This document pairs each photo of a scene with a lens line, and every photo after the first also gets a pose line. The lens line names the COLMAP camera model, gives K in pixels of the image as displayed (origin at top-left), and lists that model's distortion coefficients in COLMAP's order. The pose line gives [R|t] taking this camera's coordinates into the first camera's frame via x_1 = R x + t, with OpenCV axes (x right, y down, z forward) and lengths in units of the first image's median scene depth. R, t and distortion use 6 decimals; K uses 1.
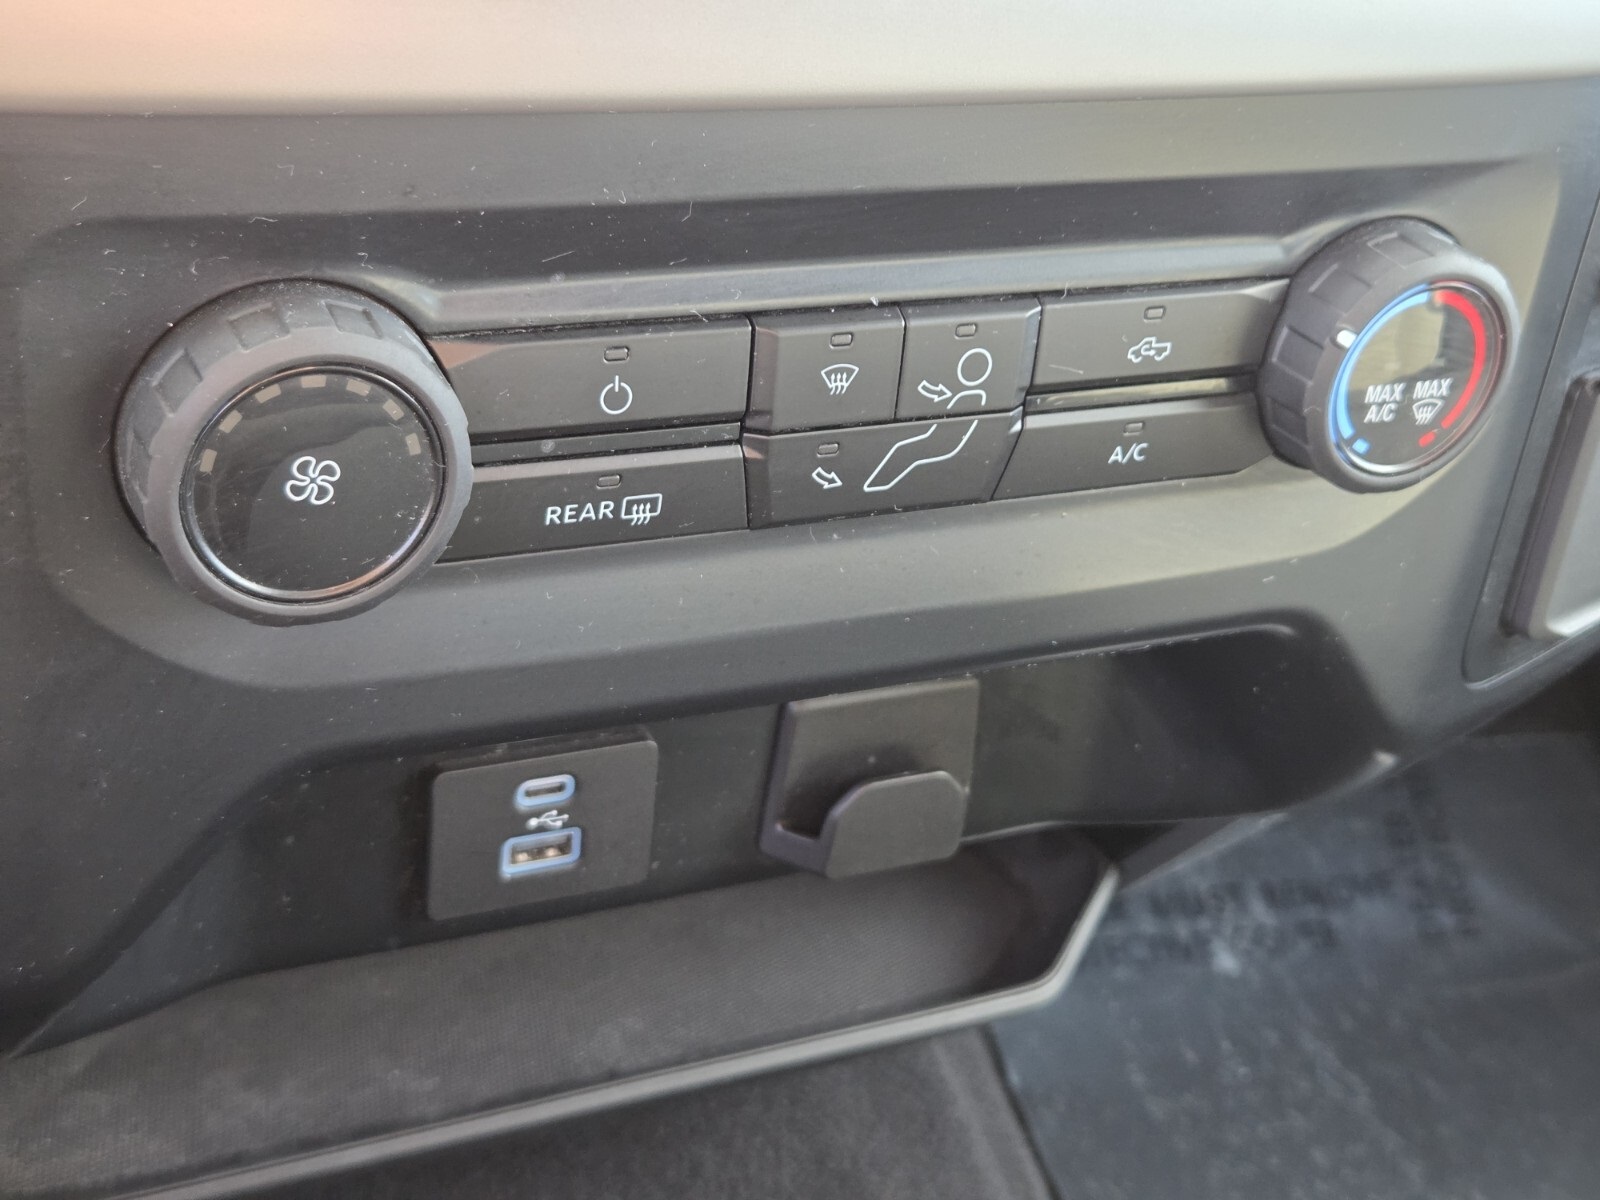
lens RADIAL K [[2059.4, 0, 759.3], [0, 2059.4, 605.5], [0, 0, 1]] dist [0.076226, -0.037178]
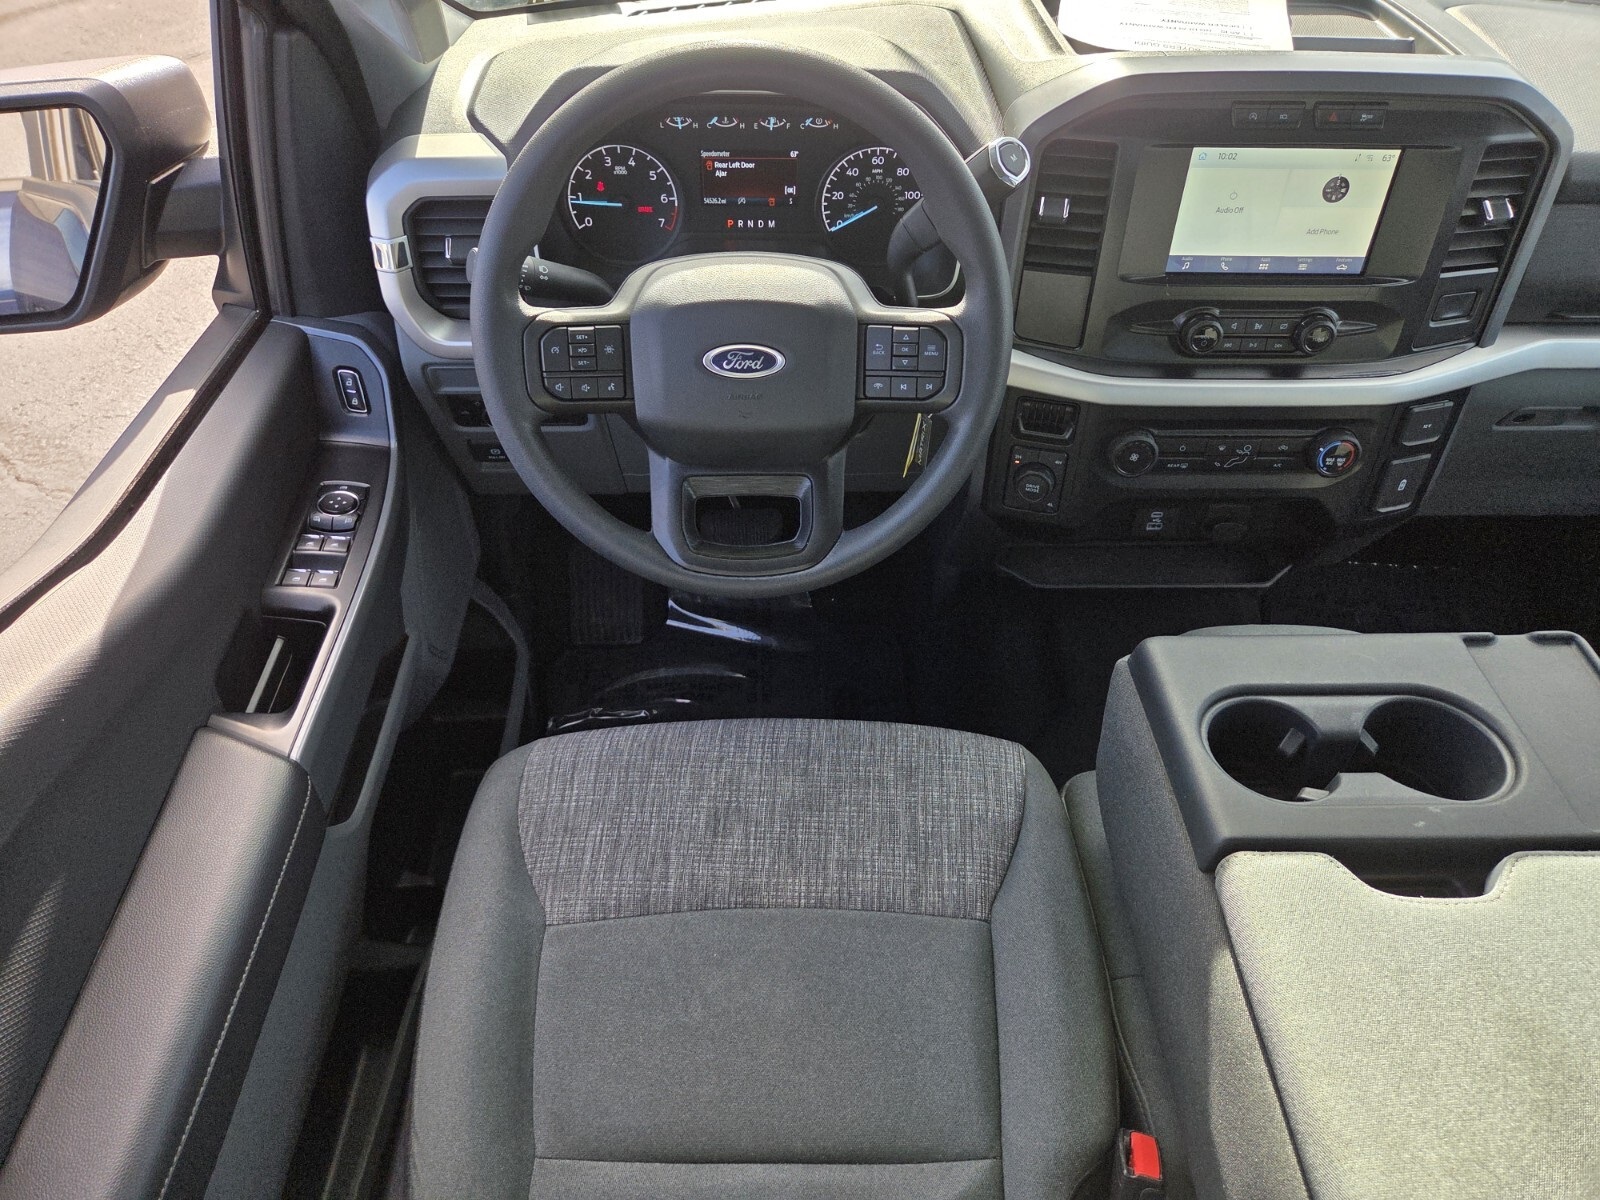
lens RADIAL K [[1116.2, 0, 800.0], [0, 1116.2, 600.0], [0, 0, 1]] dist [0.045489, -0.002864]
pose [[0.918833, 0.161642, -0.360026, 0.148294], [-0.120766, 0.983672, 0.133432, 0.034604], [0.375716, -0.079123, 0.923351, -2.361811]]
